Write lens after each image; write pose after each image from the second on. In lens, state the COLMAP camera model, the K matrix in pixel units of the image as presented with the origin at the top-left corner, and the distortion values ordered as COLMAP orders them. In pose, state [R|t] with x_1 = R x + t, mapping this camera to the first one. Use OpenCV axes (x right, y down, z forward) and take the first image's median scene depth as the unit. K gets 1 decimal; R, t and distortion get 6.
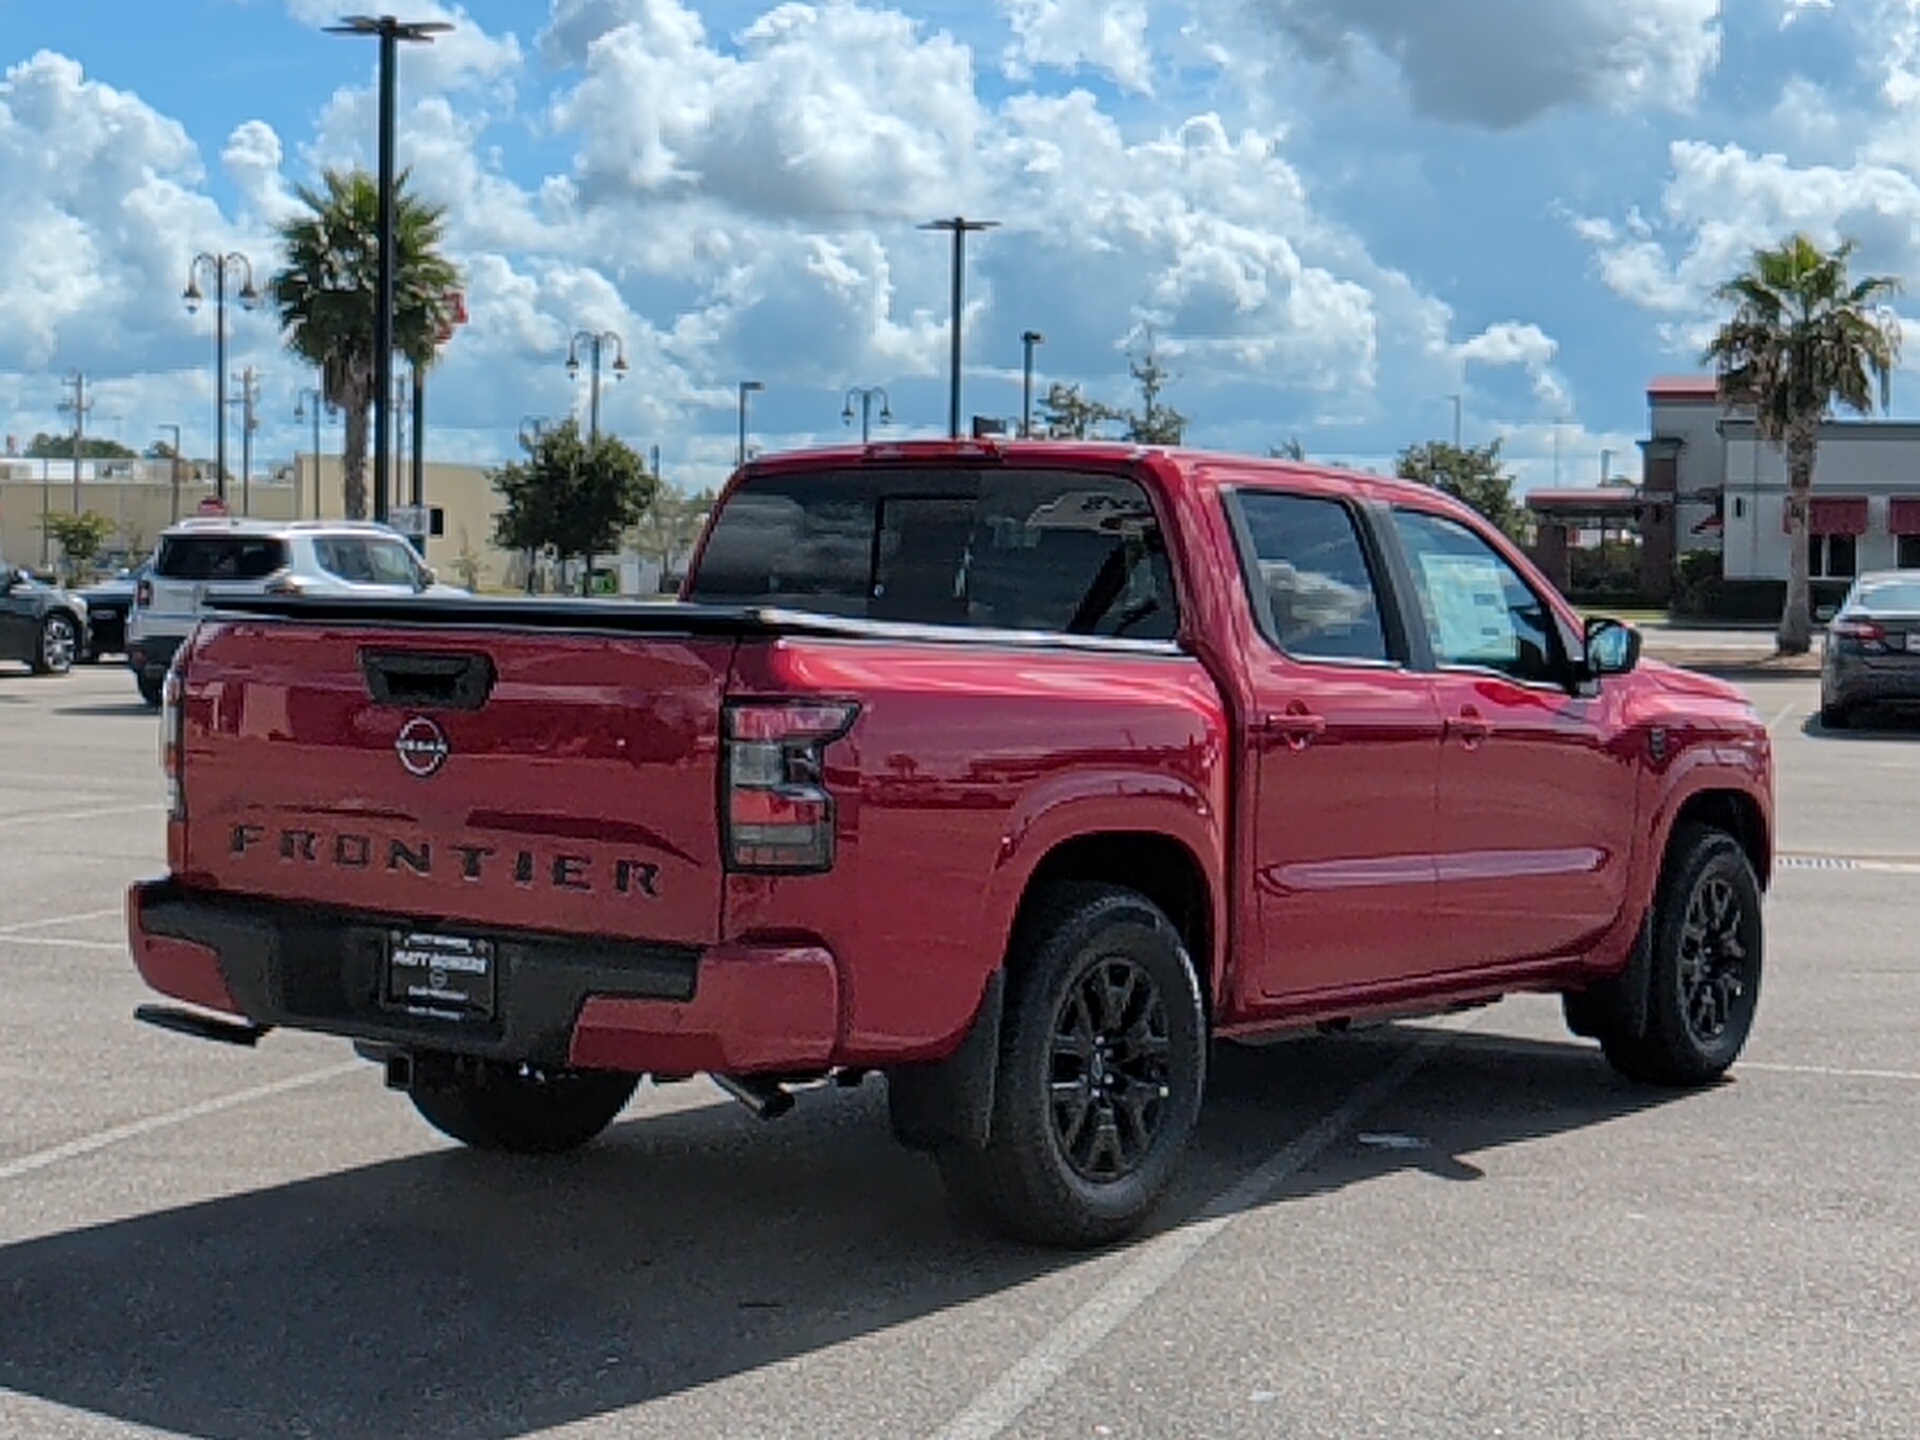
lens RADIAL K [[3155.9, 0, 961.1], [0, 3155.9, 715.2], [0, 0, 1]] dist [0.065382, 0.000000]
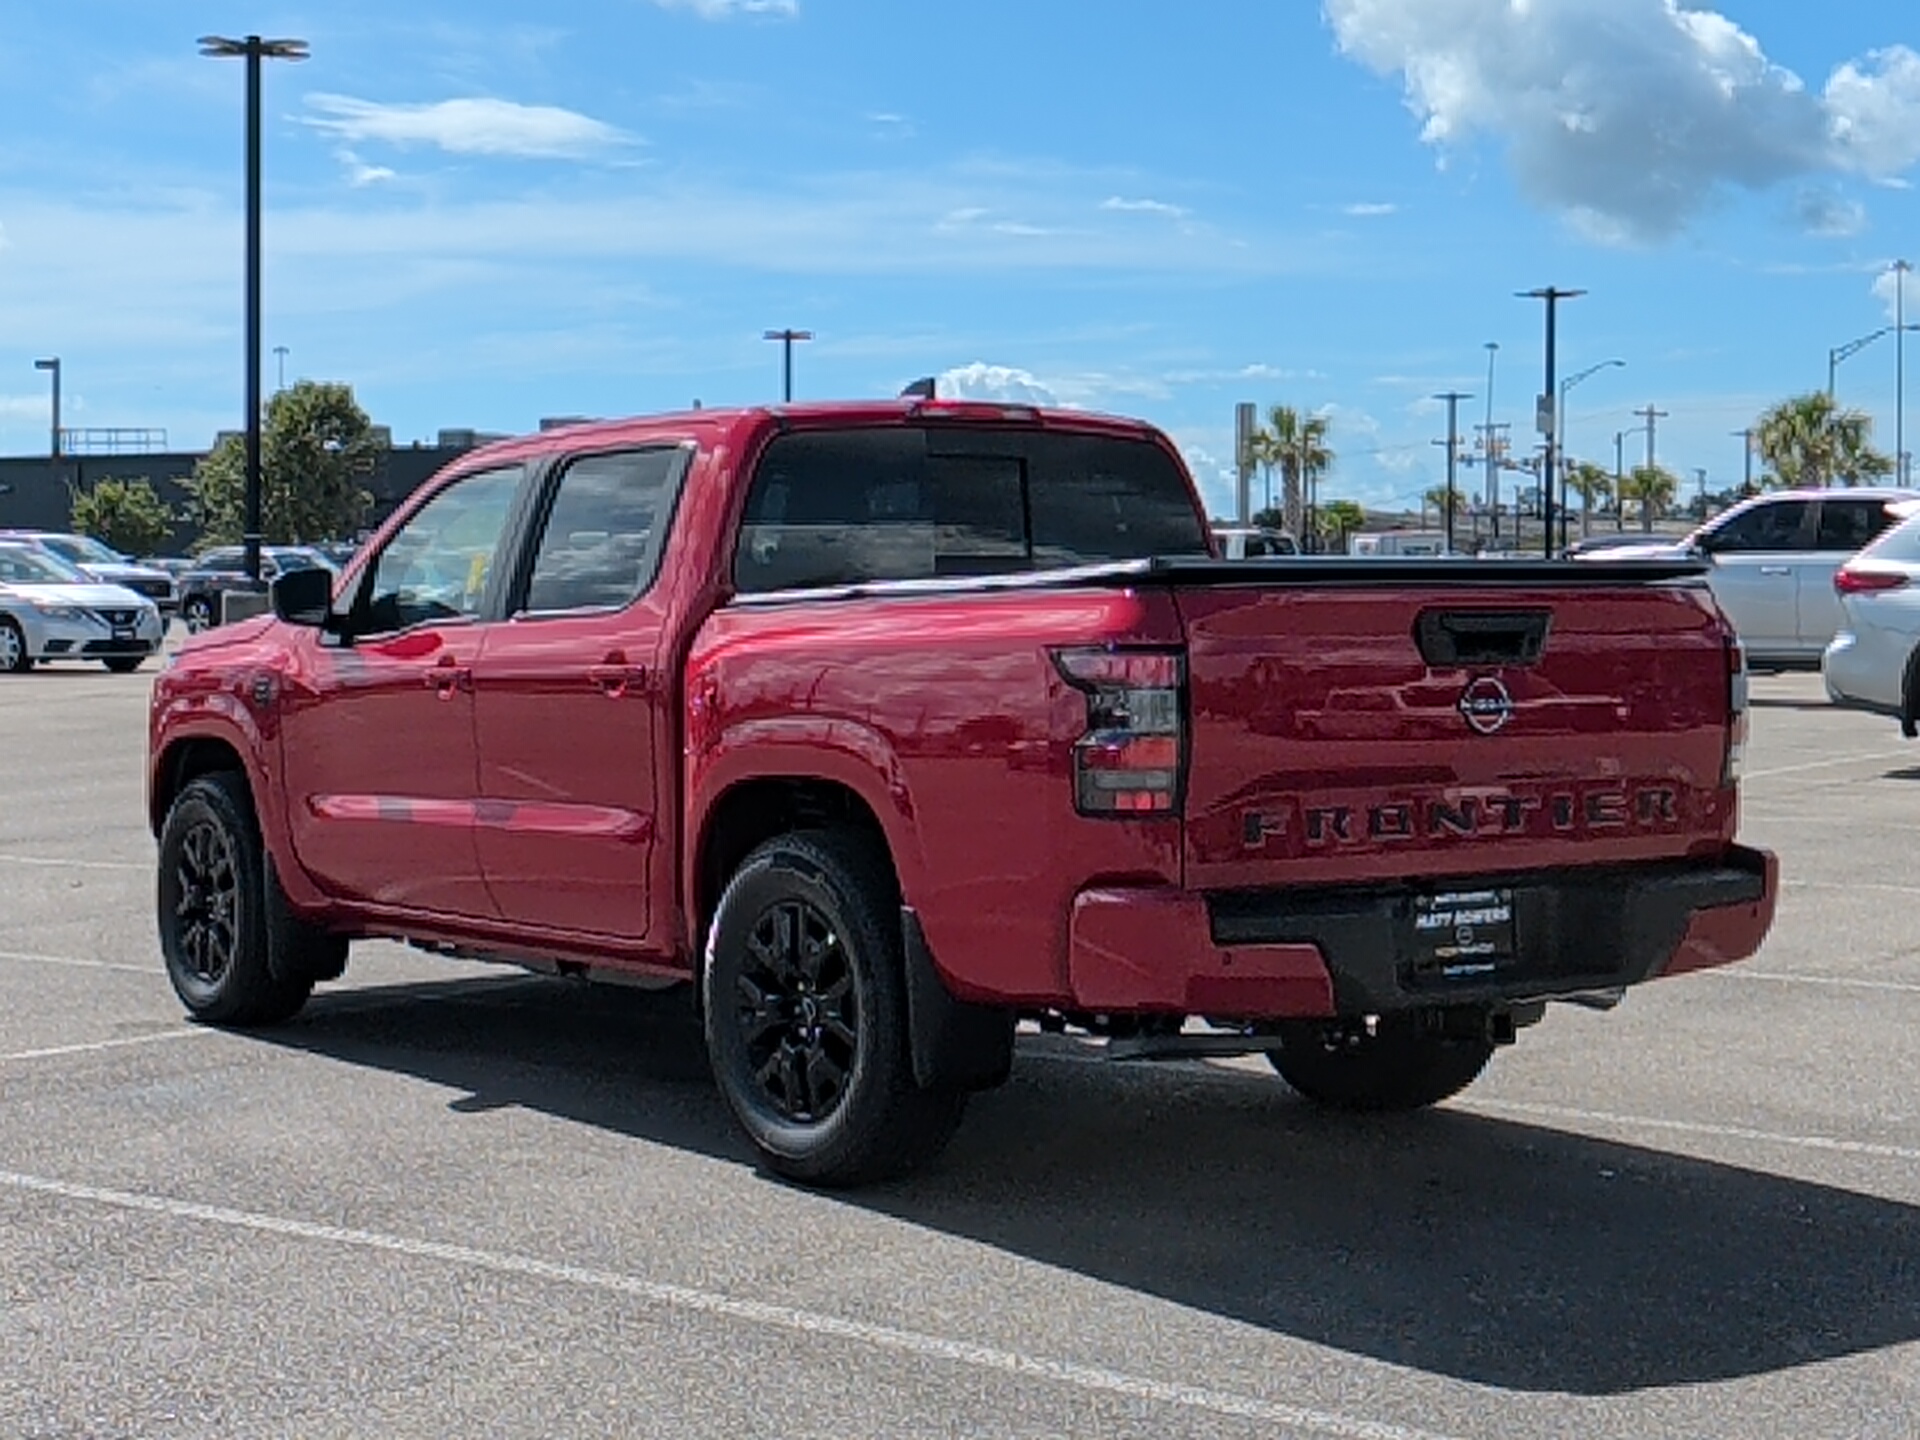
lens RADIAL K [[3155.9, 0, 960.7], [0, 3155.9, 708.2], [0, 0, 1]] dist [0.065382, 0.000000]
pose [[0.302380, -0.052336, 0.951750, -1.165341], [0.046219, 0.998122, 0.040202, -0.036699], [-0.952066, 0.031832, 0.304231, 0.841524]]
